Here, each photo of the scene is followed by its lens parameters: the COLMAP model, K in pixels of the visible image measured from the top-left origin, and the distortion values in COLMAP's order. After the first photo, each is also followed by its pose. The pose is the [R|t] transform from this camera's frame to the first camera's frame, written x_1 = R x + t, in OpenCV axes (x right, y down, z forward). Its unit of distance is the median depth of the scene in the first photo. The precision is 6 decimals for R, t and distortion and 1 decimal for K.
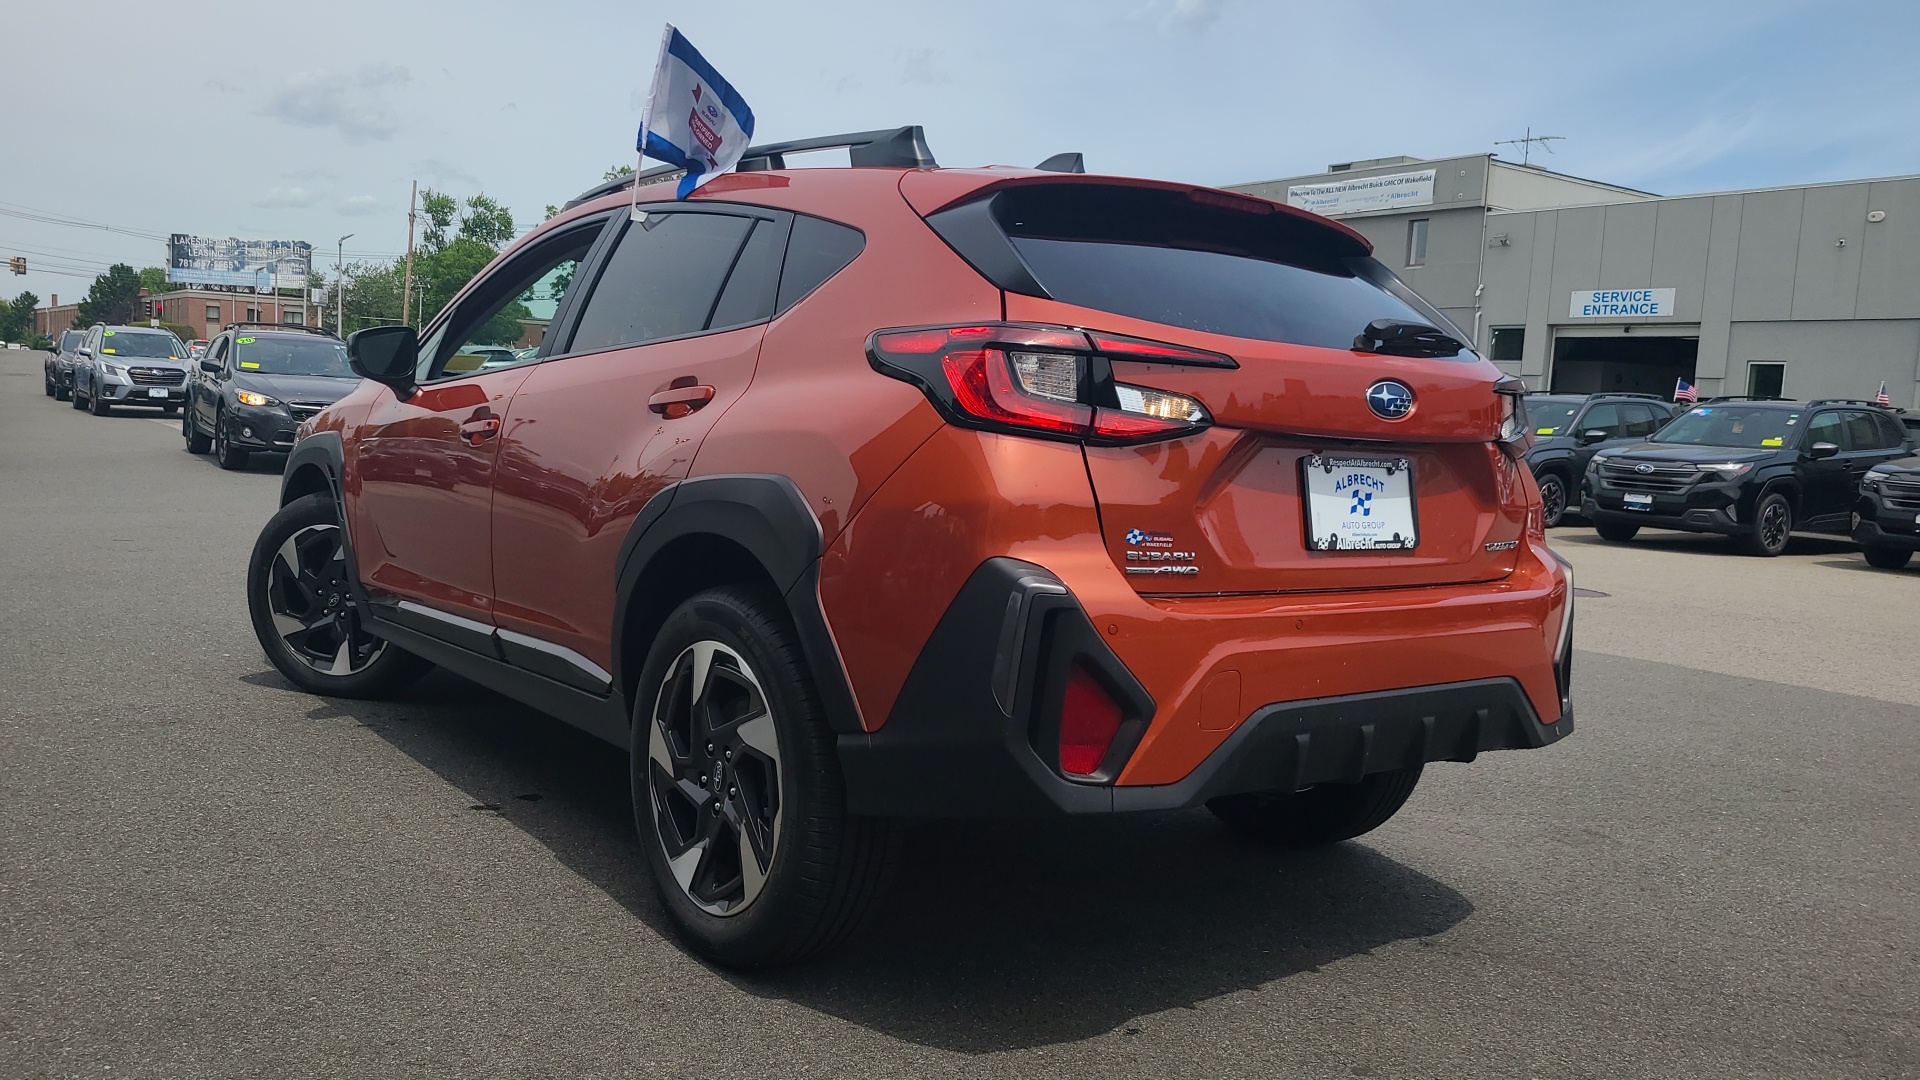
lens RADIAL K [[1434.8, 0, 886.0], [0, 1434.8, 536.2], [0, 0, 1]] dist [0.046453, -0.037498]
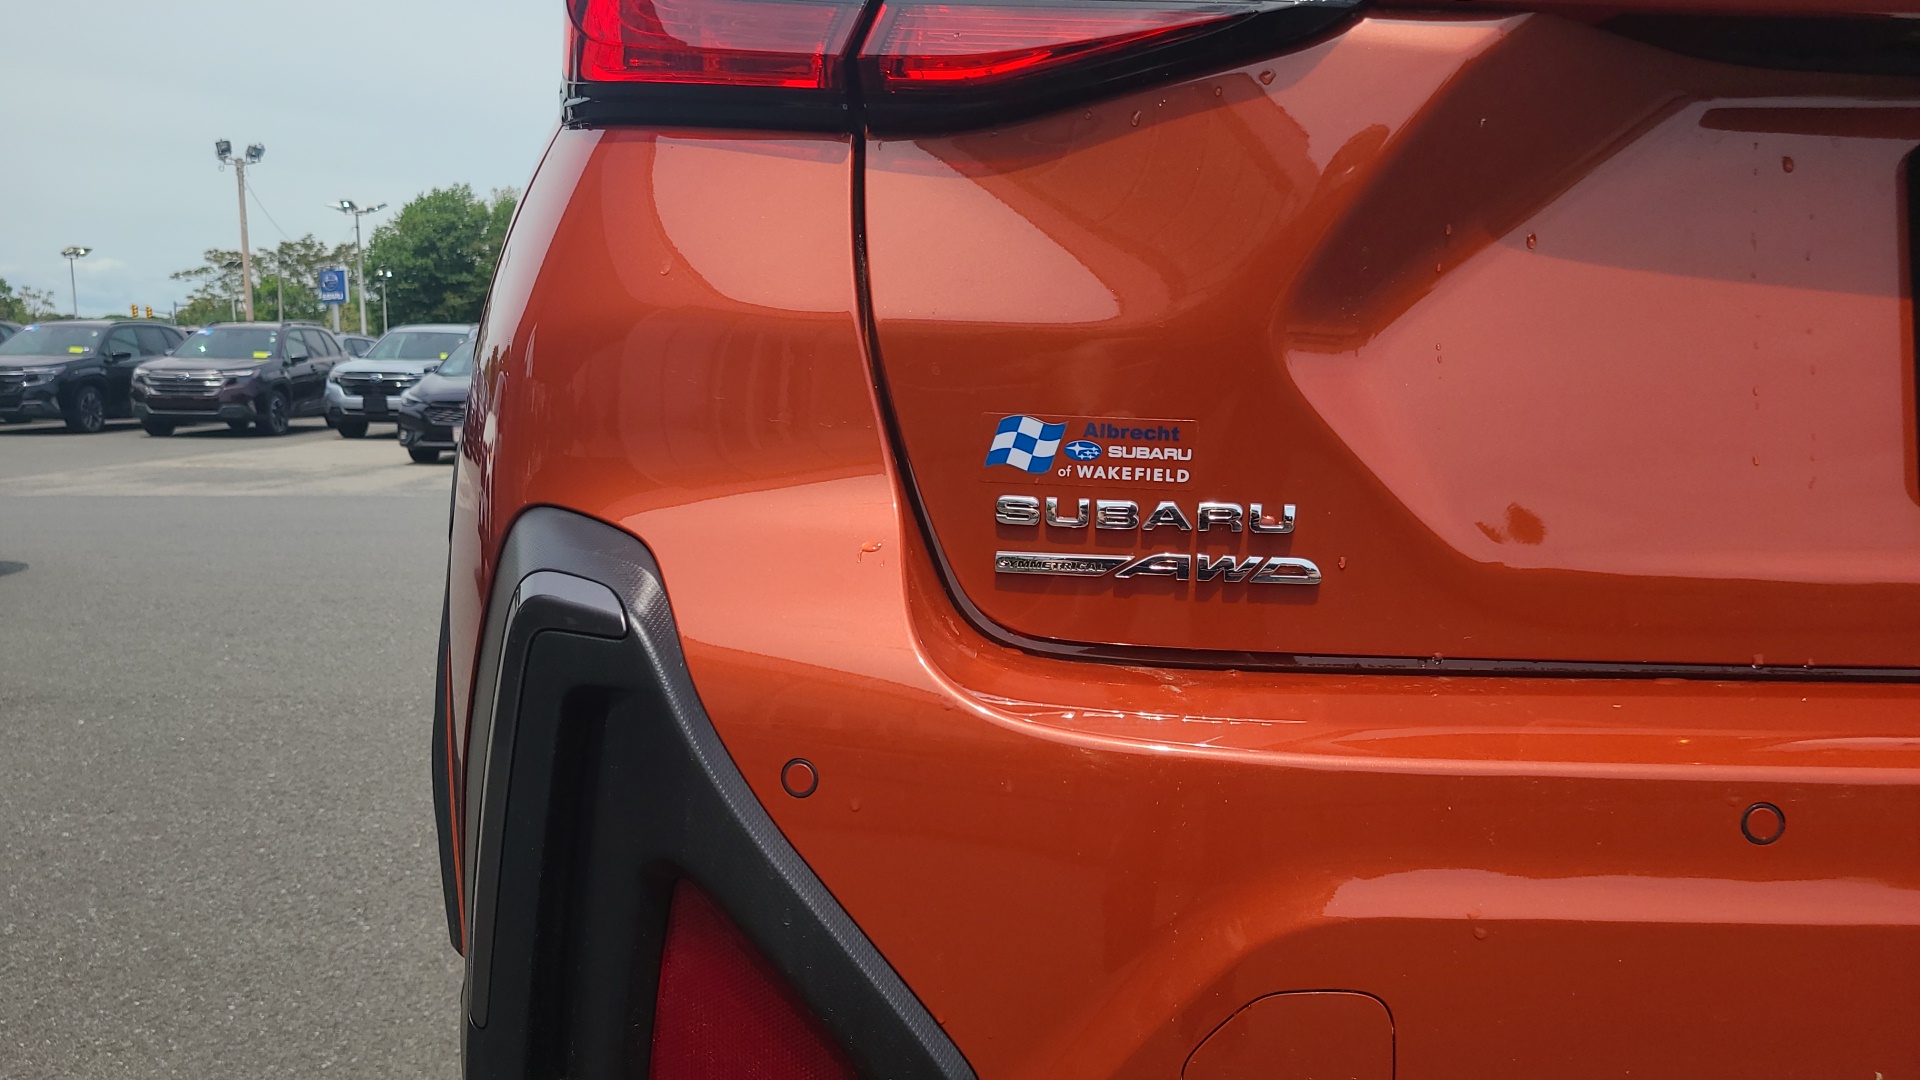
lens RADIAL K [[1434.8, 0, 948.9], [0, 1434.8, 555.2], [0, 0, 1]] dist [0.046453, -0.037498]
pose [[0.833910, 0.021410, -0.551485, 0.237825], [-0.015305, 0.999760, 0.015669, 0.013515], [0.551689, -0.004626, 0.834037, 0.570521]]
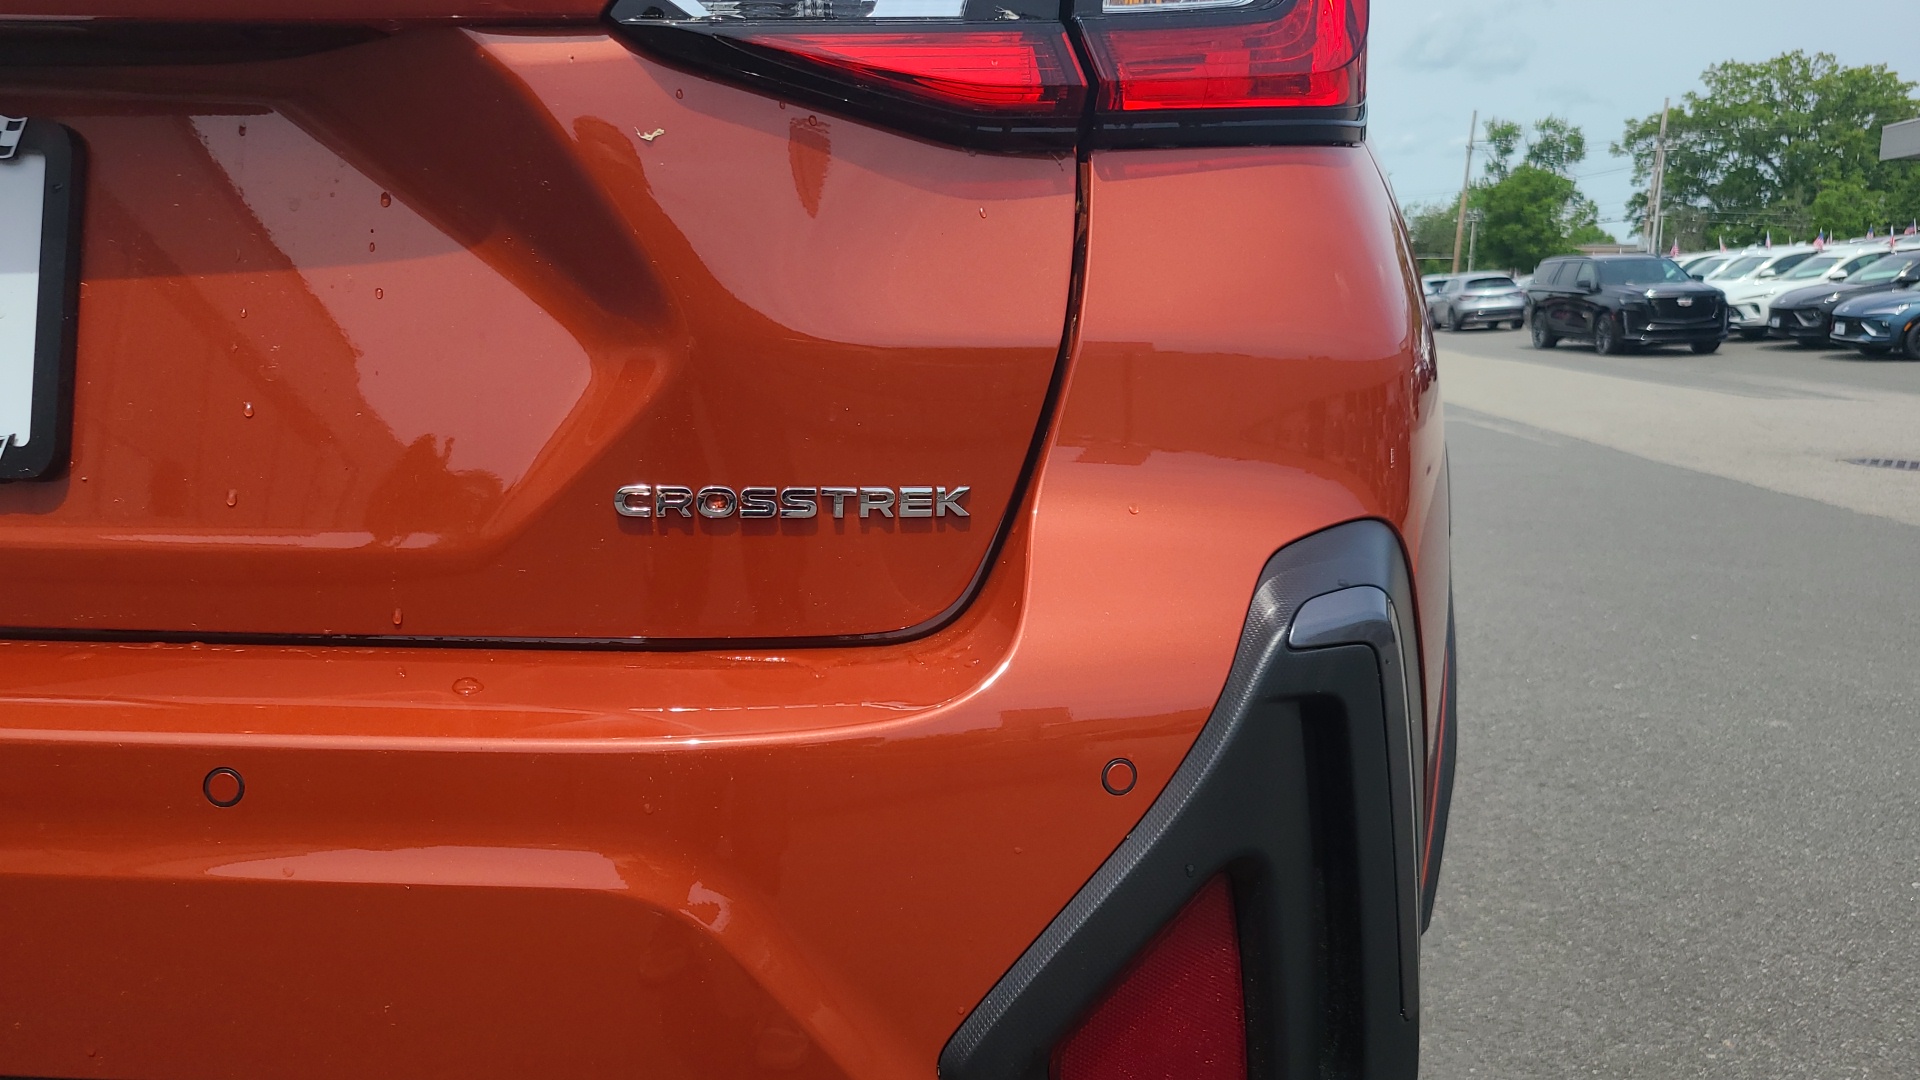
lens RADIAL K [[1434.8, 0, 949.3], [0, 1434.8, 534.3], [0, 0, 1]] dist [0.046453, -0.037498]
pose [[0.774112, 0.058809, -0.630311, 0.564418], [-0.036104, 0.998156, 0.048789, -0.000056], [0.632018, -0.015011, 0.774808, 0.797605]]
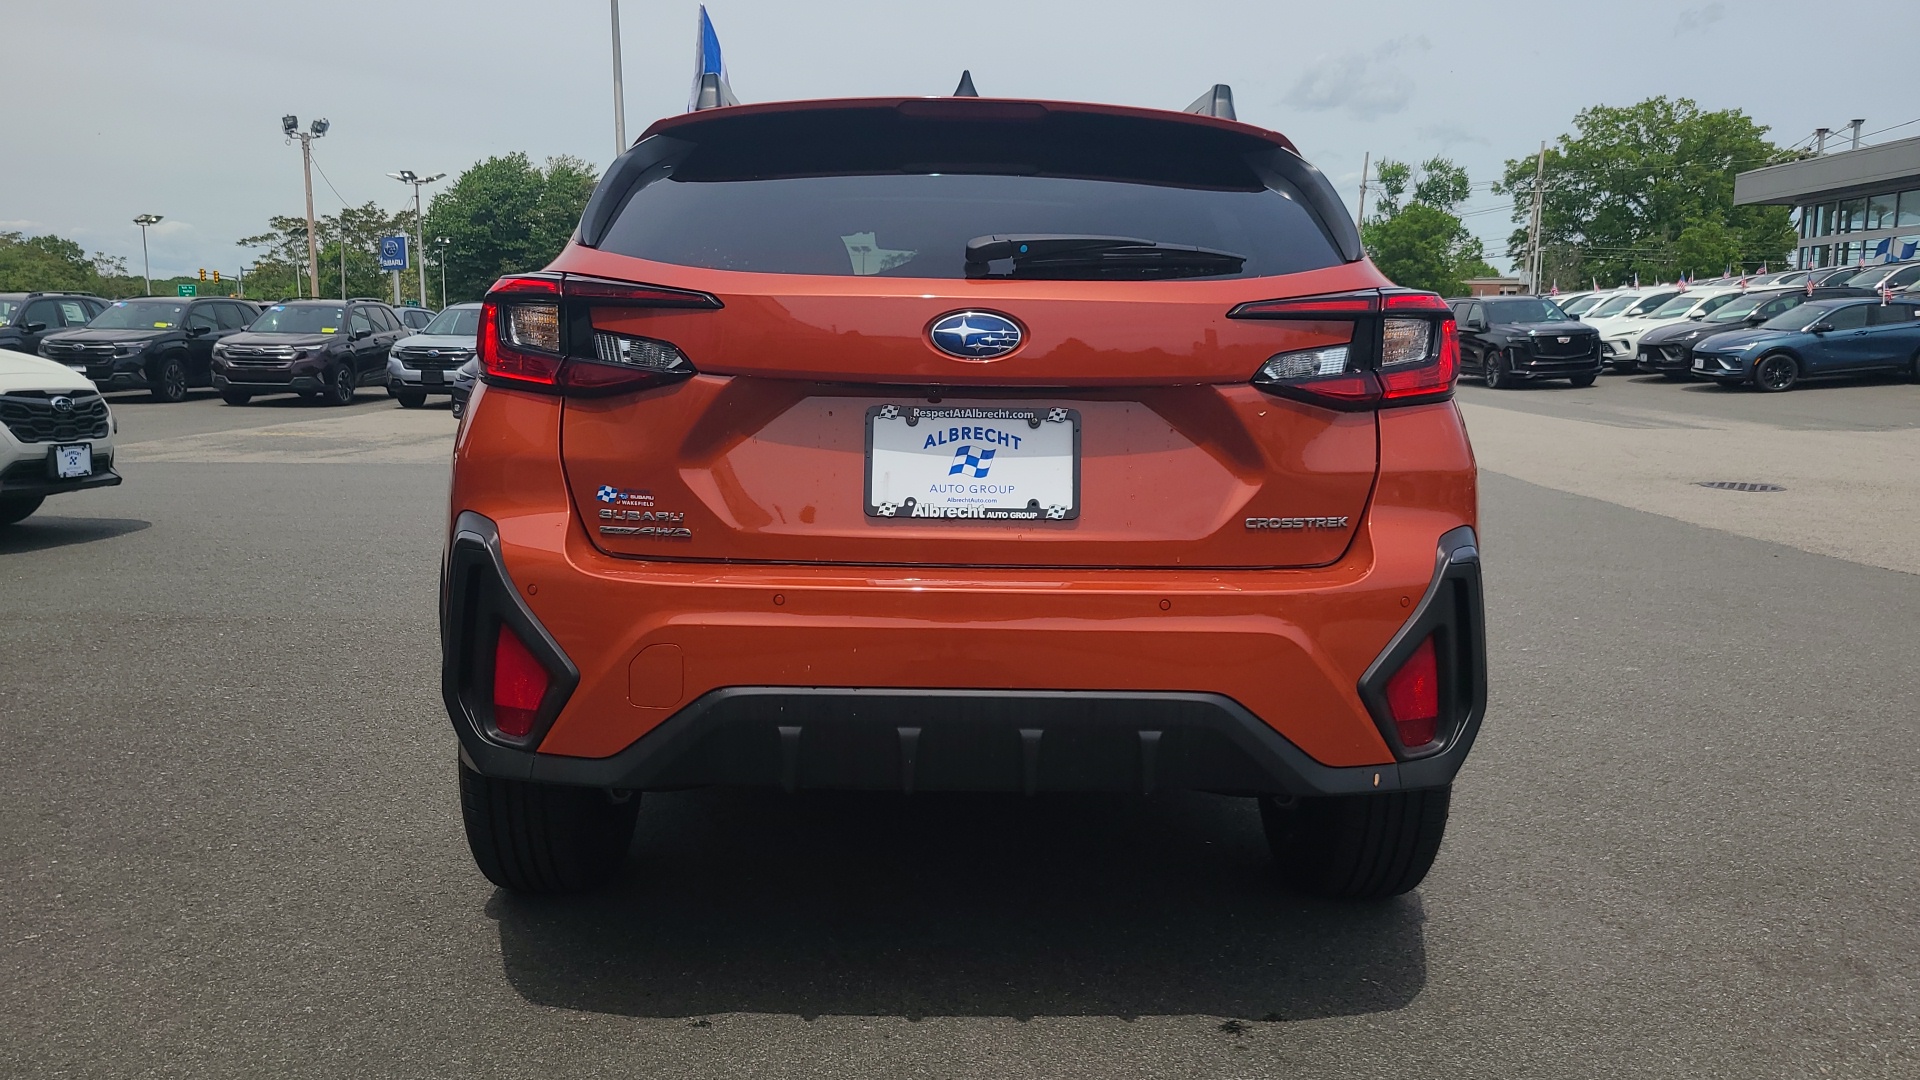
lens RADIAL K [[1434.8, 0, 956.5], [0, 1434.8, 539.0], [0, 0, 1]] dist [0.046453, -0.037498]
pose [[0.816475, 0.036090, -0.576252, 0.679963], [-0.023038, 0.999286, 0.029942, -0.002731], [0.576921, -0.011171, 0.816724, 0.273200]]
